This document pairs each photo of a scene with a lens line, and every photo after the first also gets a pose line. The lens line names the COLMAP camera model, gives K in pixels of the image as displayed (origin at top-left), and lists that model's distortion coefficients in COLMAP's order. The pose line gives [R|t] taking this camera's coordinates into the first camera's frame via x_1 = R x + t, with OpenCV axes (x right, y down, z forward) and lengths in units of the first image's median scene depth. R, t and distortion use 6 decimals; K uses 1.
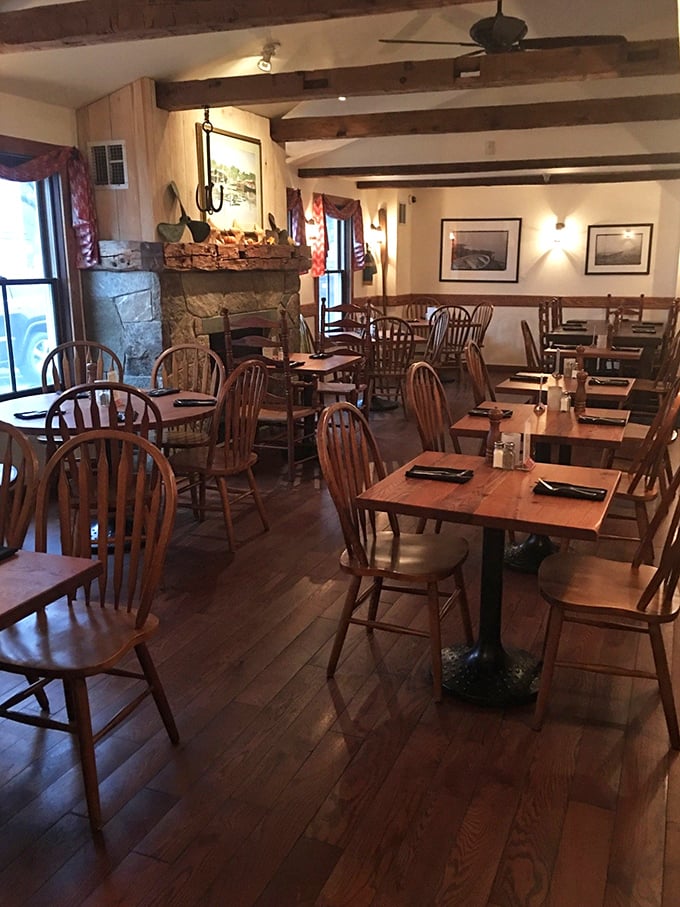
lens RADIAL K [[805.6, 0, 340.0], [0, 805.6, 453.5], [0, 0, 1]] dist [0.001510, 0.000482]
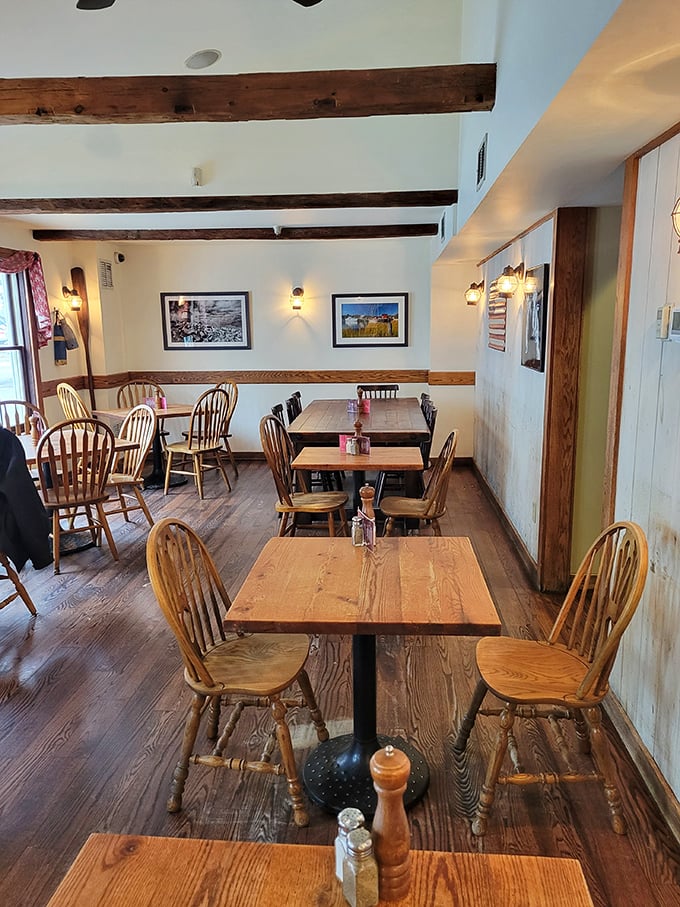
lens RADIAL K [[685.8, 0, 340.0], [0, 685.8, 453.5], [0, 0, 1]] dist [0.001230, 0.000358]
pose [[0.948873, -0.067925, 0.308264, 0.077976], [0.084097, 0.995676, -0.039464, -0.076650], [-0.304251, 0.063370, 0.950482, 0.302740]]
